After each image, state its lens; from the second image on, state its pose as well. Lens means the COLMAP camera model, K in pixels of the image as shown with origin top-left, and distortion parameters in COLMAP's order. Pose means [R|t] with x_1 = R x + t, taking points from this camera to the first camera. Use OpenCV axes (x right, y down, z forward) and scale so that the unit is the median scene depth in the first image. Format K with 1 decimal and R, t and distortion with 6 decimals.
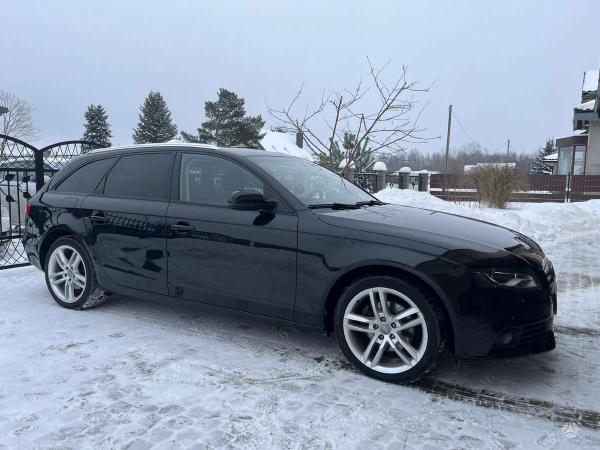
lens RADIAL K [[441.0, 0, 299.3], [0, 441.0, 234.8], [0, 0, 1]] dist [0.069429, -0.095504]
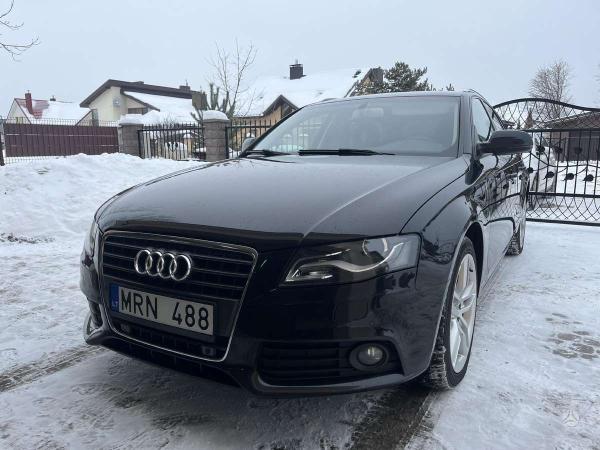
lens RADIAL K [[441.0, 0, 299.3], [0, 441.0, 234.8], [0, 0, 1]] dist [0.069429, -0.095504]
pose [[-0.016979, 0.207057, -0.978182, 1.217628], [-0.140413, 0.968134, 0.207367, -0.128383], [0.989947, 0.140870, 0.012636, 1.278164]]
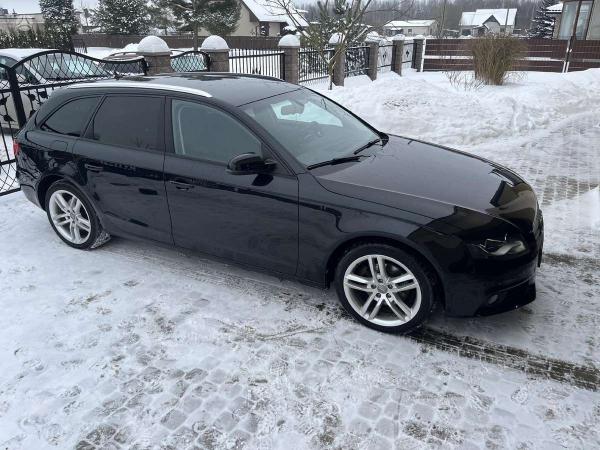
lens RADIAL K [[438.4, 0, 297.5], [0, 438.4, 233.9], [0, 0, 1]] dist [0.051249, -0.059217]
pose [[0.999232, -0.035881, 0.015737, -0.026570], [0.029774, 0.956482, 0.290269, -0.234803], [-0.025467, -0.289578, 0.956816, 0.010640]]
